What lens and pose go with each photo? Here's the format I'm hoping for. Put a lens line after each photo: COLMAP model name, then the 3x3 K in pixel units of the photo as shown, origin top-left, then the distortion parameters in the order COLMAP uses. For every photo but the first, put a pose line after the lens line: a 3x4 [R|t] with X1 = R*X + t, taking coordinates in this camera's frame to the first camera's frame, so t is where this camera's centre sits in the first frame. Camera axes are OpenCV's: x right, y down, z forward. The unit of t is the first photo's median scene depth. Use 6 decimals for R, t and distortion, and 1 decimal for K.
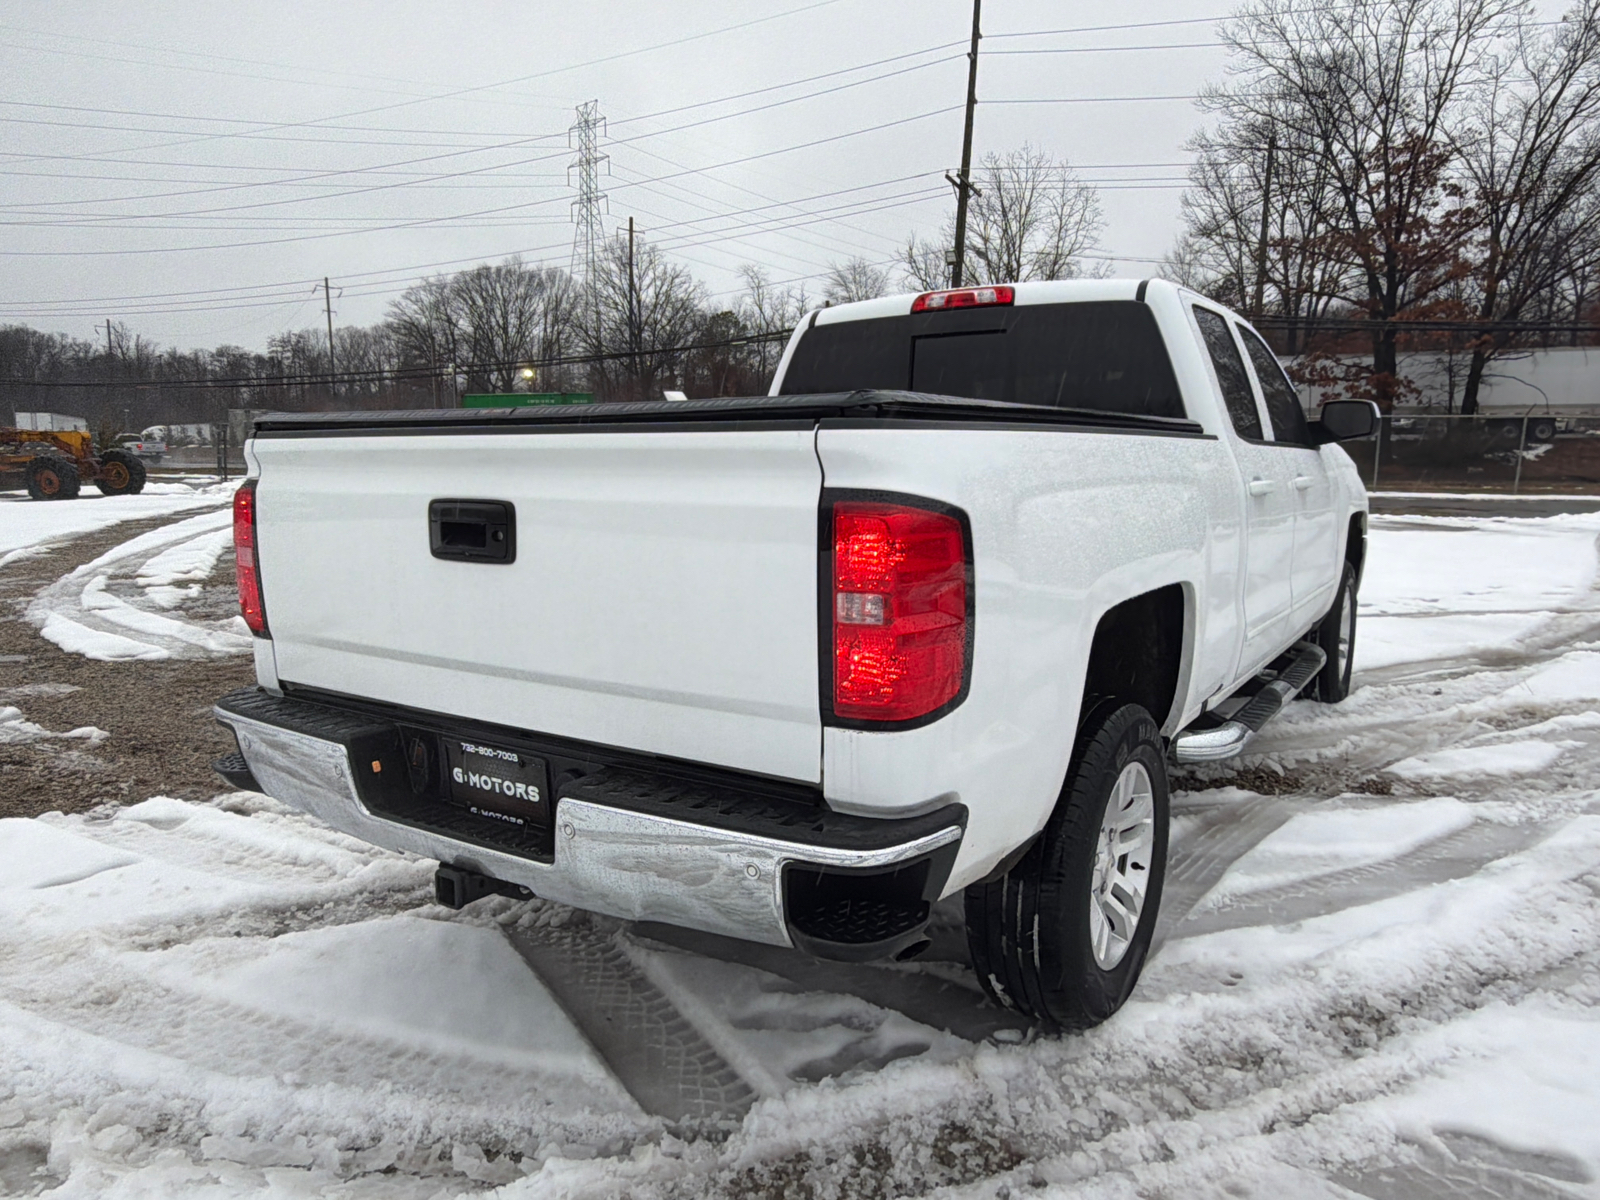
lens RADIAL K [[1103.6, 0, 800.0], [0, 1103.6, 600.0], [0, 0, 1]] dist [-0.000028, 0.001870]
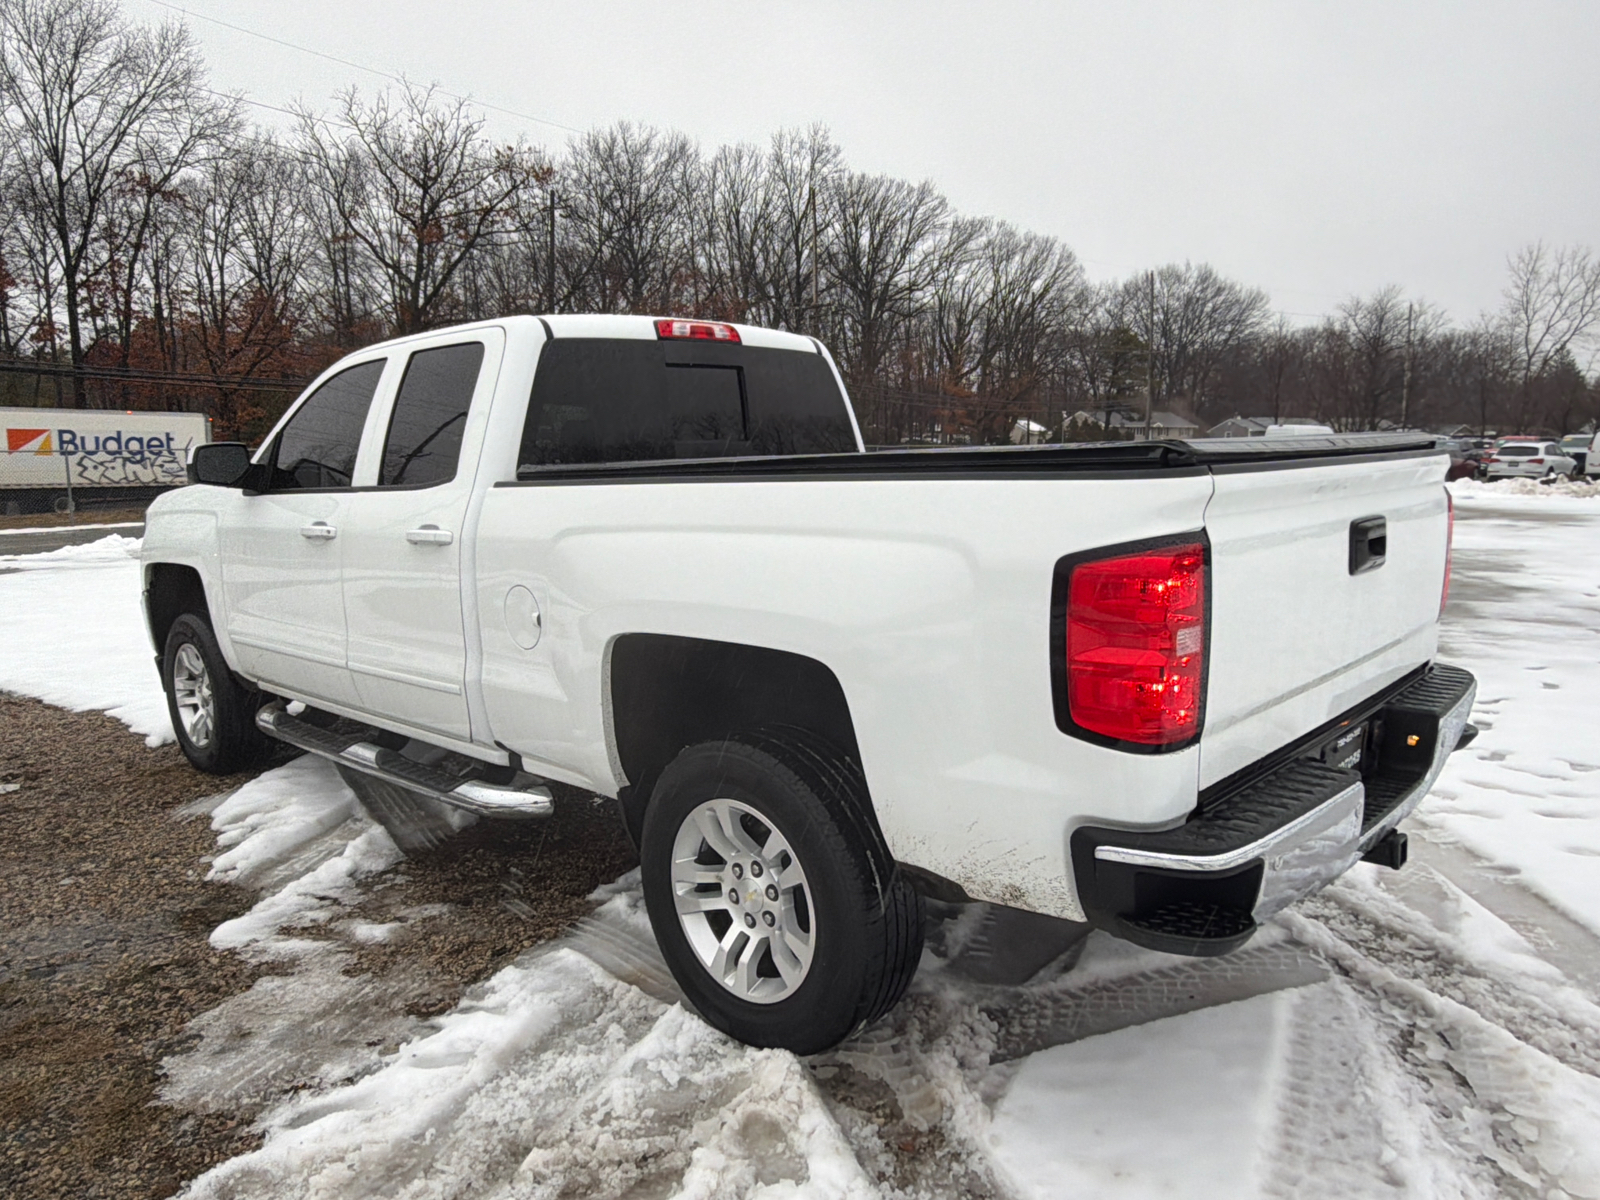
lens RADIAL K [[1105.0, 0, 800.0], [0, 1105.0, 600.0], [0, 0, 1]] dist [-0.001076, 0.003116]
pose [[0.167715, -0.134264, 0.976650, -0.090958], [0.164280, 0.980637, 0.106601, -0.013433], [-0.972051, 0.142566, 0.186524, 0.081103]]
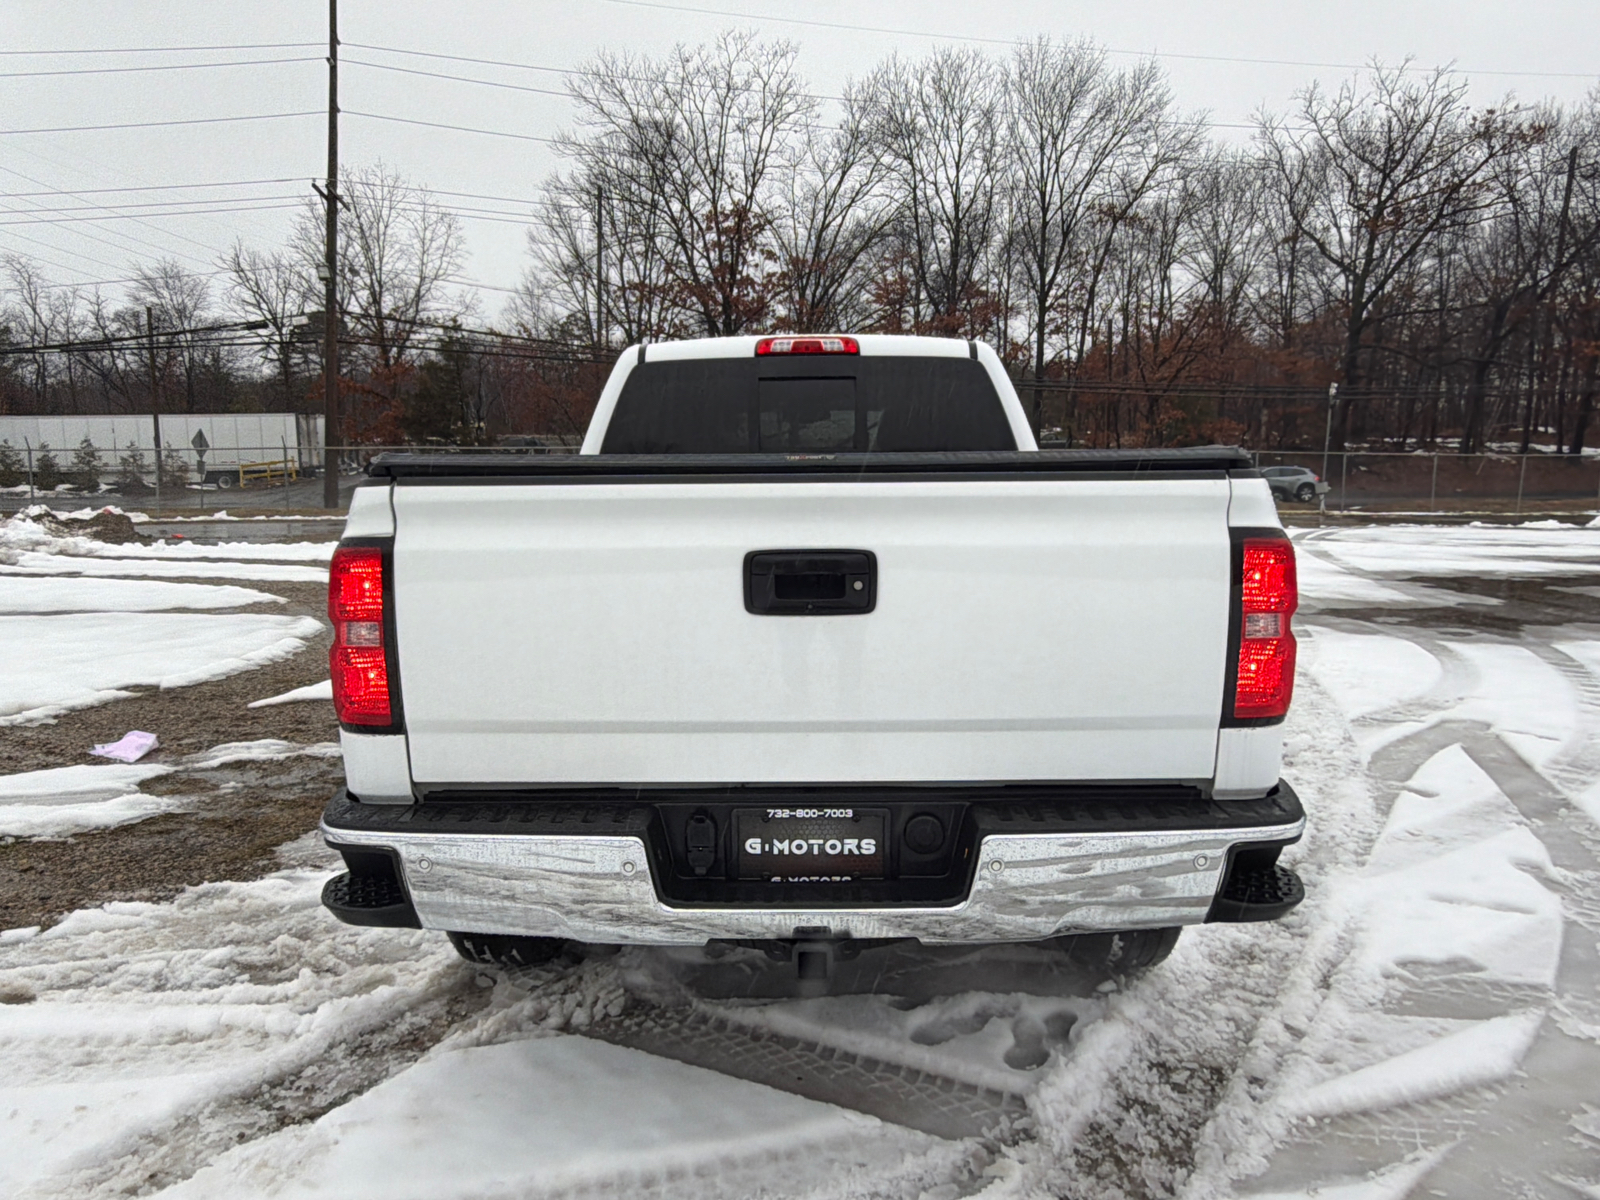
lens RADIAL K [[1105.0, 0, 800.0], [0, 1105.0, 600.0], [0, 0, 1]] dist [-0.001076, 0.003116]
pose [[0.839159, -0.066307, 0.539830, -0.048662], [0.079185, 0.996860, -0.000648, -0.002831], [-0.538092, 0.043290, 0.841774, 0.011845]]
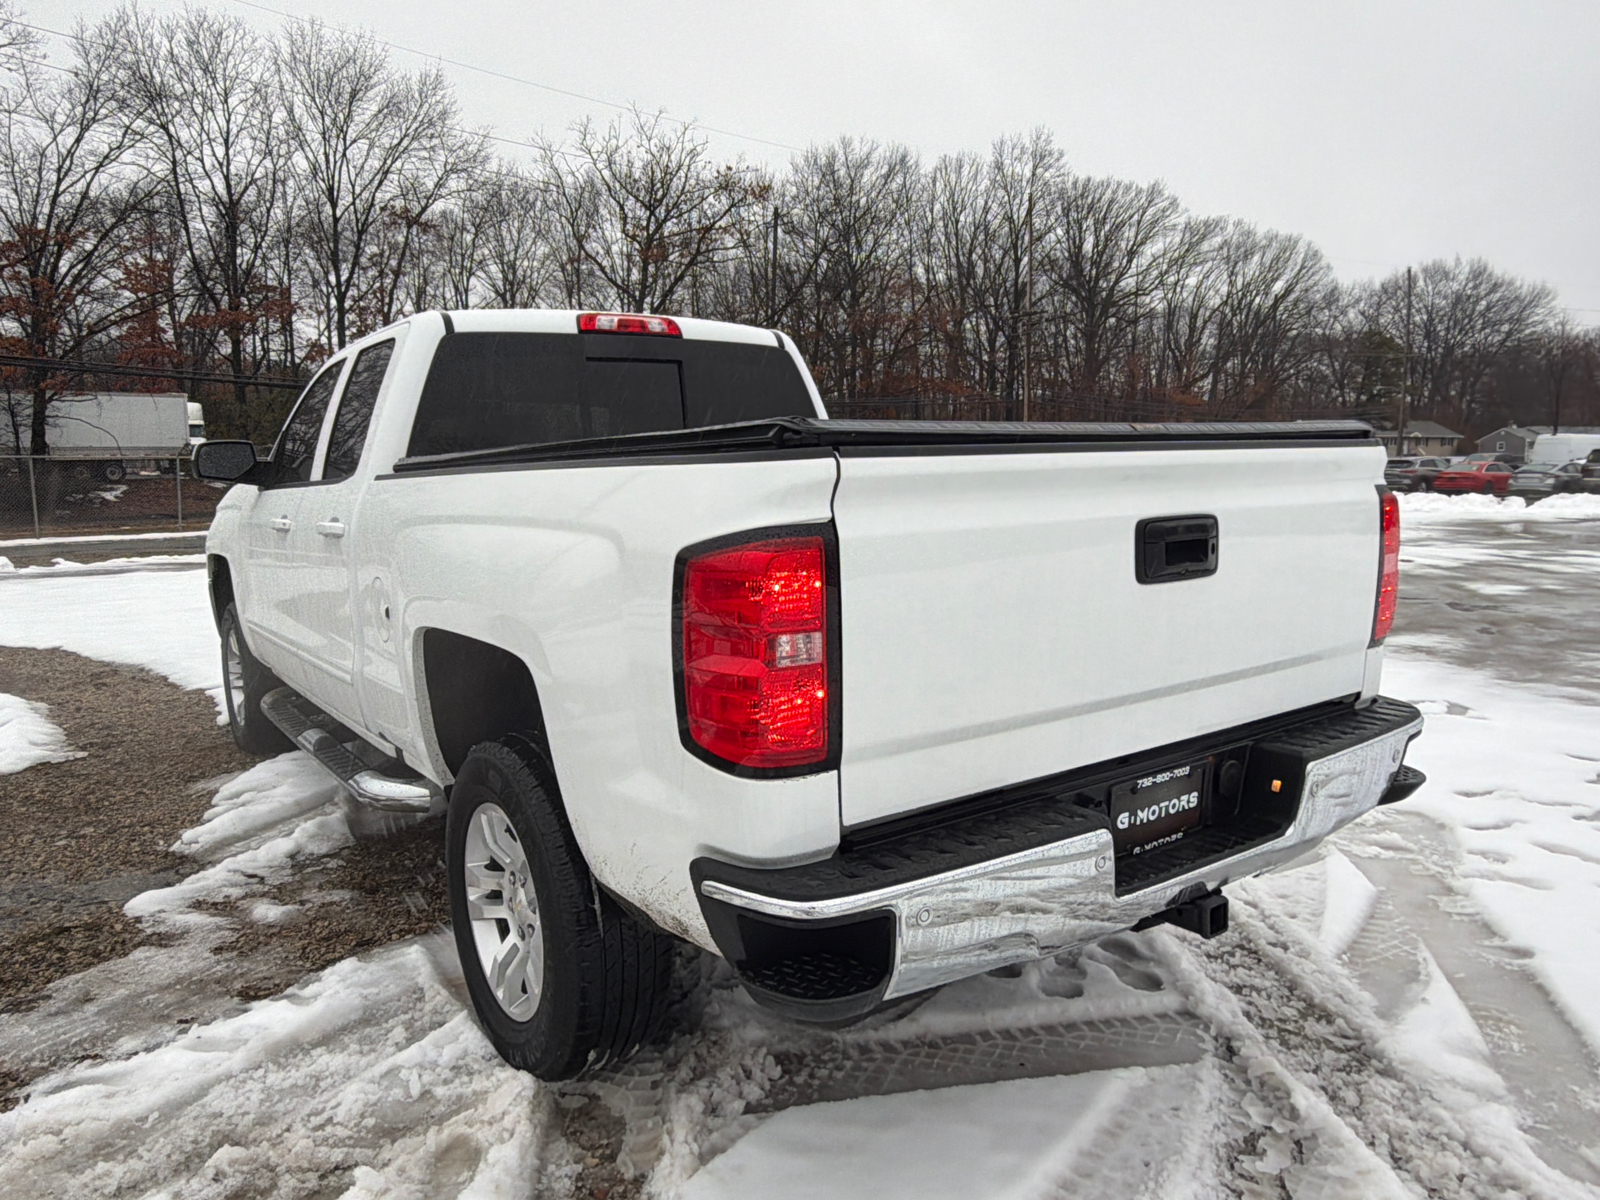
lens RADIAL K [[1103.6, 0, 800.0], [0, 1103.6, 600.0], [0, 0, 1]] dist [-0.000028, 0.001870]
pose [[0.360759, -0.117493, 0.925229, -0.078361], [0.152820, 0.986072, 0.065632, -0.007860], [-0.920054, 0.117716, 0.373690, 0.056100]]
